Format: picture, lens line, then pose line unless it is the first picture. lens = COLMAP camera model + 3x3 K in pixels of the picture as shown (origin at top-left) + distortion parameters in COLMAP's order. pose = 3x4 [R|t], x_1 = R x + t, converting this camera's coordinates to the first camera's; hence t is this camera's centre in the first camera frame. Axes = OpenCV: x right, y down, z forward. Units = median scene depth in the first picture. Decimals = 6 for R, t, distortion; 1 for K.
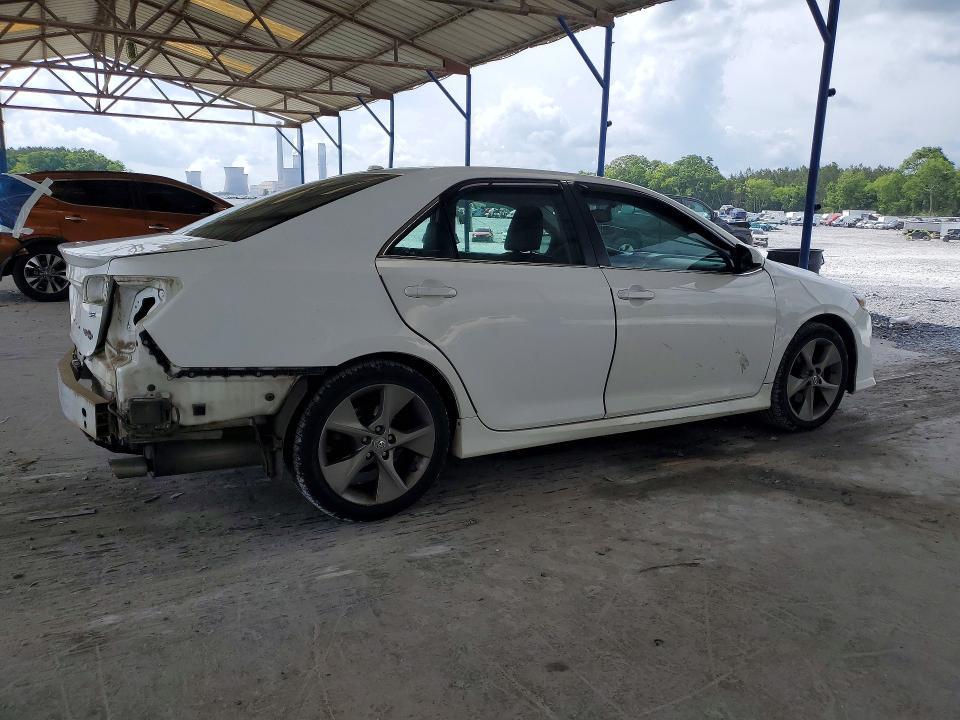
lens RADIAL K [[759.3, 0, 480.0], [0, 759.3, 360.0], [0, 0, 1]] dist [-0.000808, -0.003141]
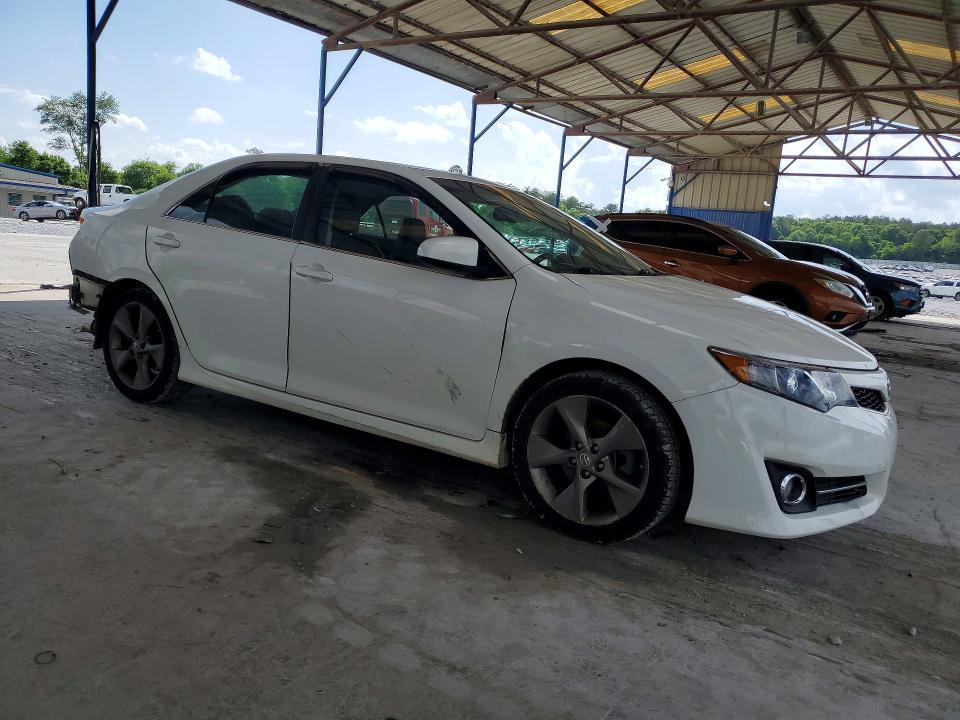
lens RADIAL K [[771.2, 0, 477.5], [0, 771.2, 341.2], [0, 0, 1]] dist [0.013938, -0.000154]
pose [[0.436385, 0.138675, -0.889009, 1.181184], [-0.249580, 0.967935, 0.028476, -0.080928], [0.864452, 0.209452, 0.457003, 0.738781]]
